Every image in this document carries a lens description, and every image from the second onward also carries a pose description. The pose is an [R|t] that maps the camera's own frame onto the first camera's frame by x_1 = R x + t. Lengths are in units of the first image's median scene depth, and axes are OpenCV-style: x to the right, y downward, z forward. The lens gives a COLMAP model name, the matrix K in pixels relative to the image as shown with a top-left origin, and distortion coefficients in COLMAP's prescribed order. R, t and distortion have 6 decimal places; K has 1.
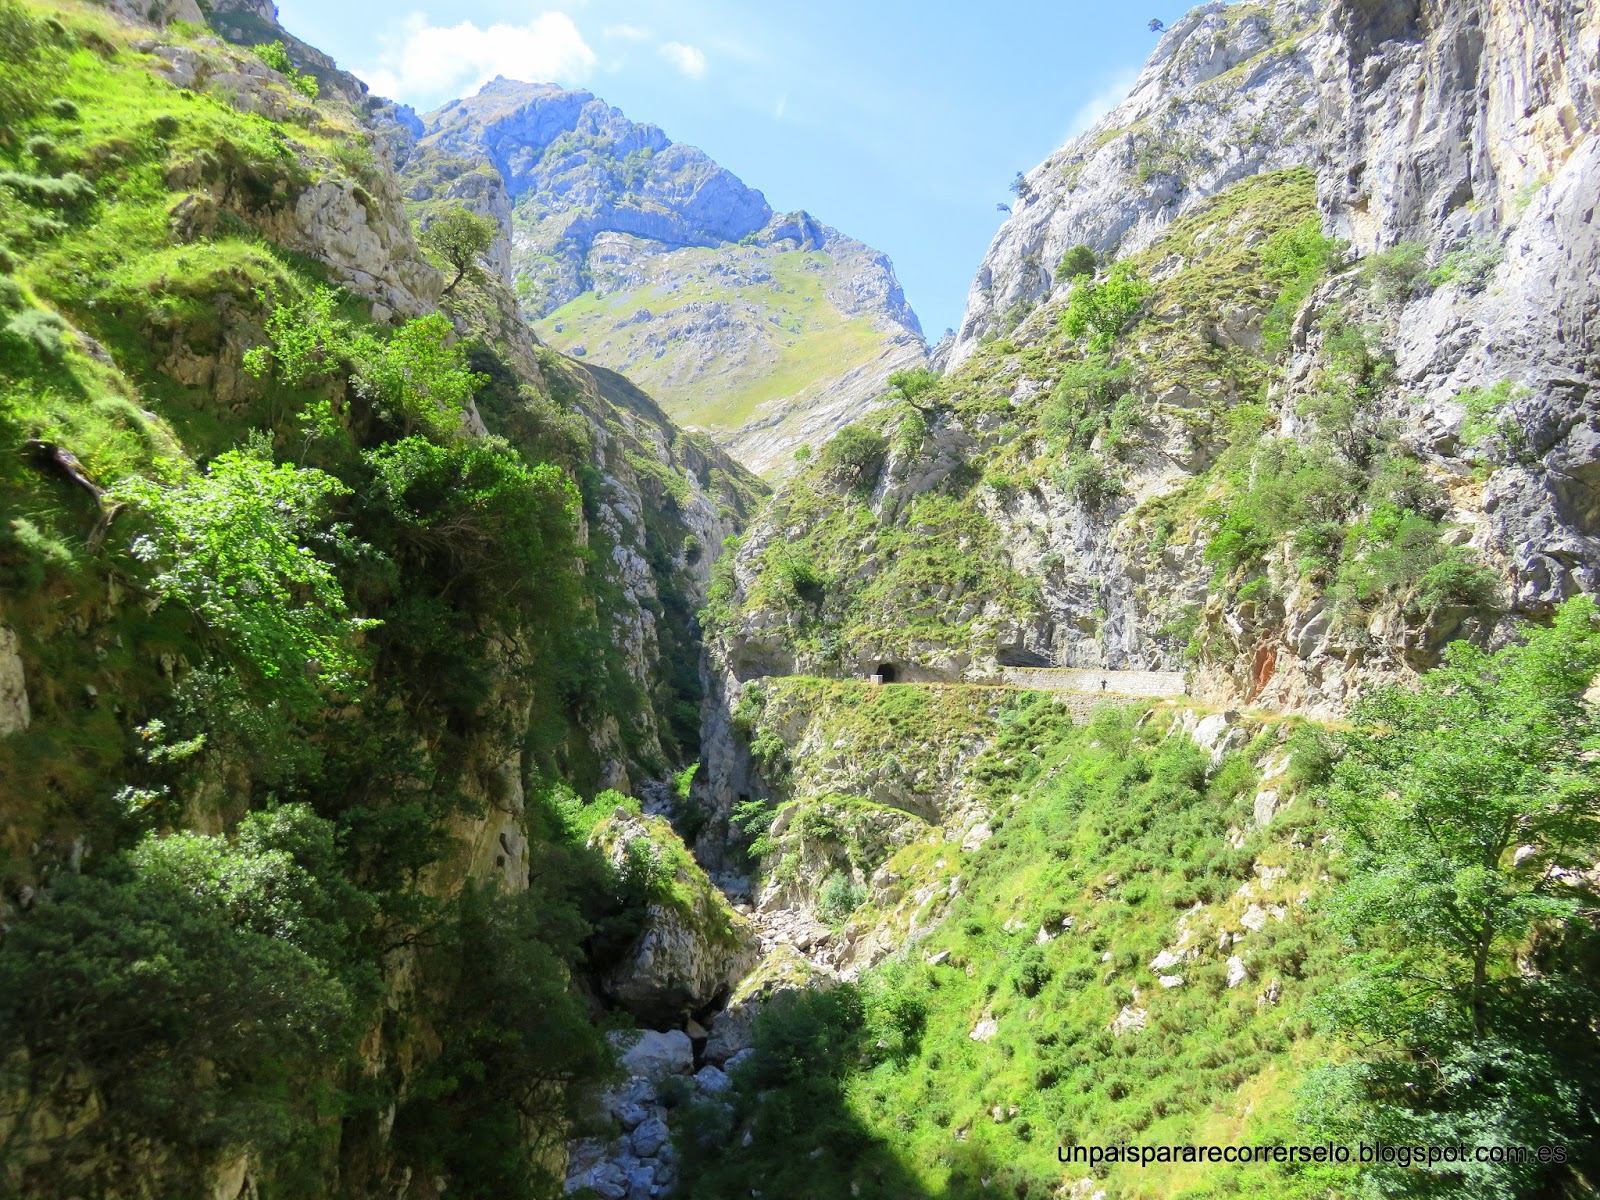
lens RADIAL K [[1163.0, 0, 798.4], [0, 1163.0, 597.1], [0, 0, 1]] dist [-0.020890, 0.008486]
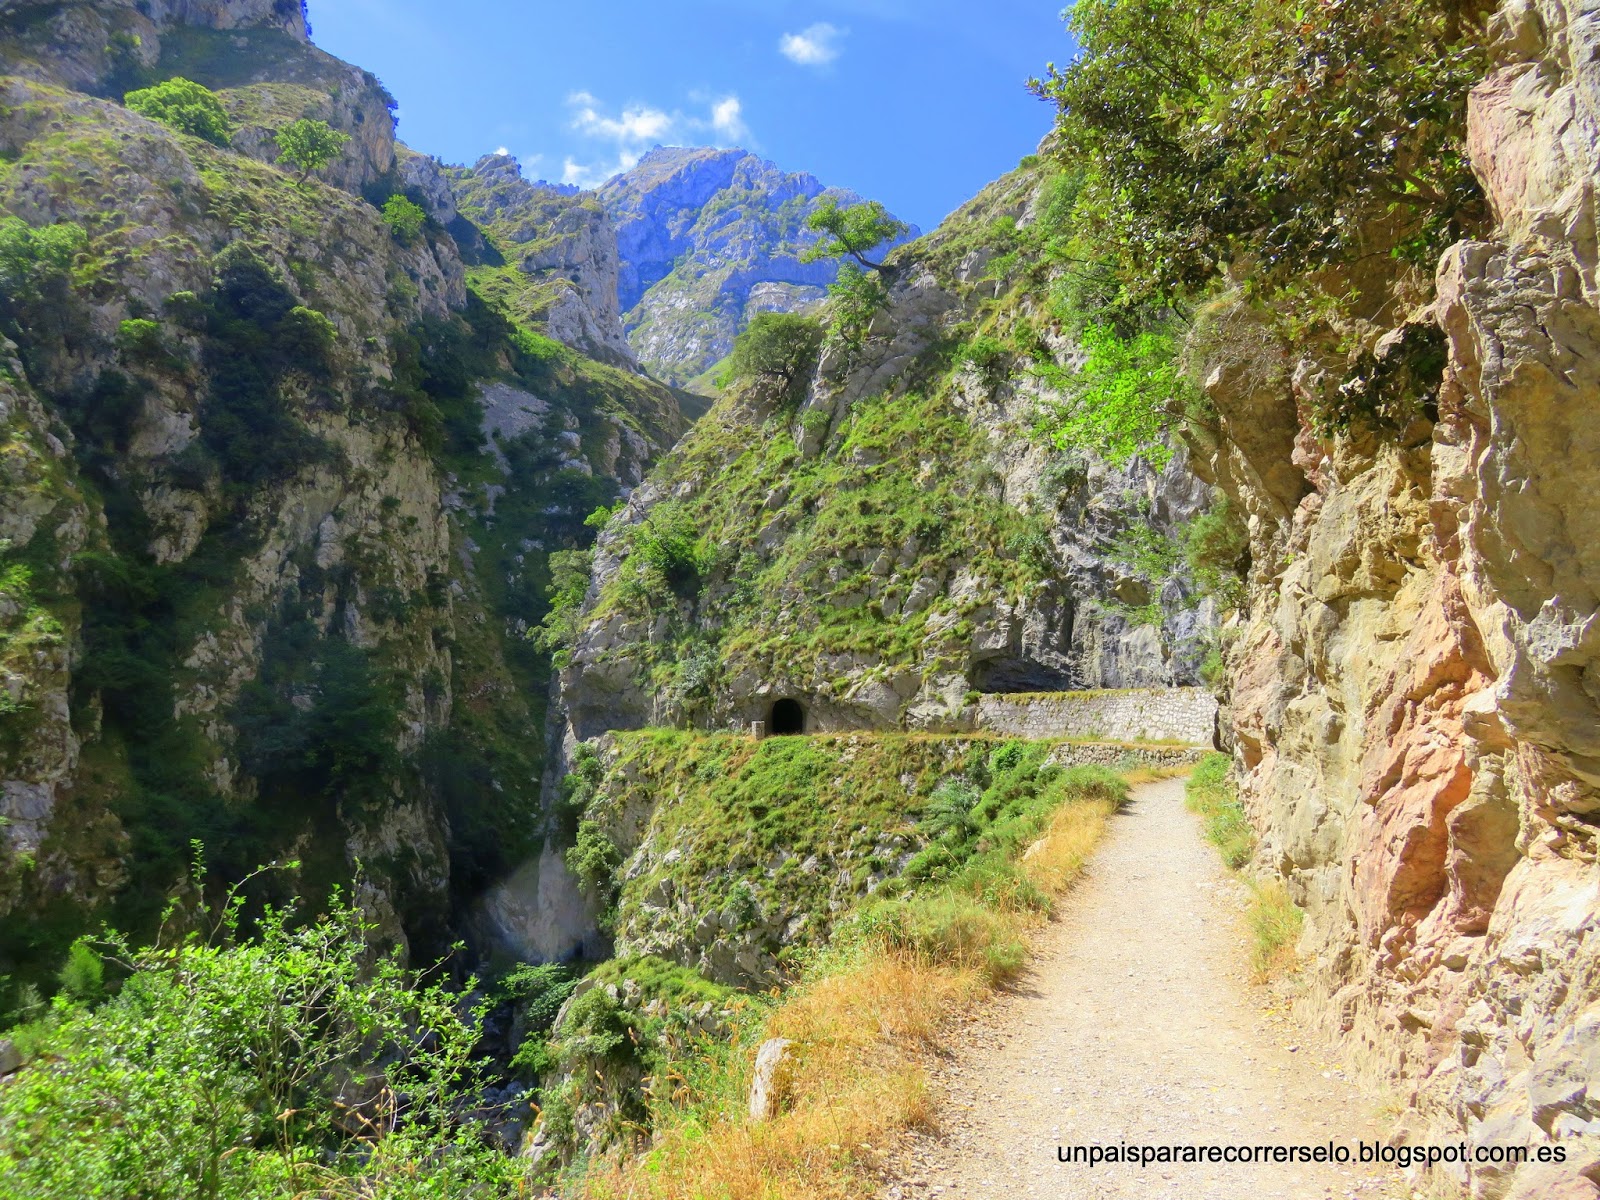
lens RADIAL K [[1163.0, 0, 801.0], [0, 1163.0, 595.4], [0, 0, 1]] dist [-0.020890, 0.008486]
pose [[0.984144, -0.056999, -0.167964, 0.175359], [0.048797, 0.997425, -0.052564, 0.037765], [0.170527, 0.043534, 0.984391, 0.466994]]
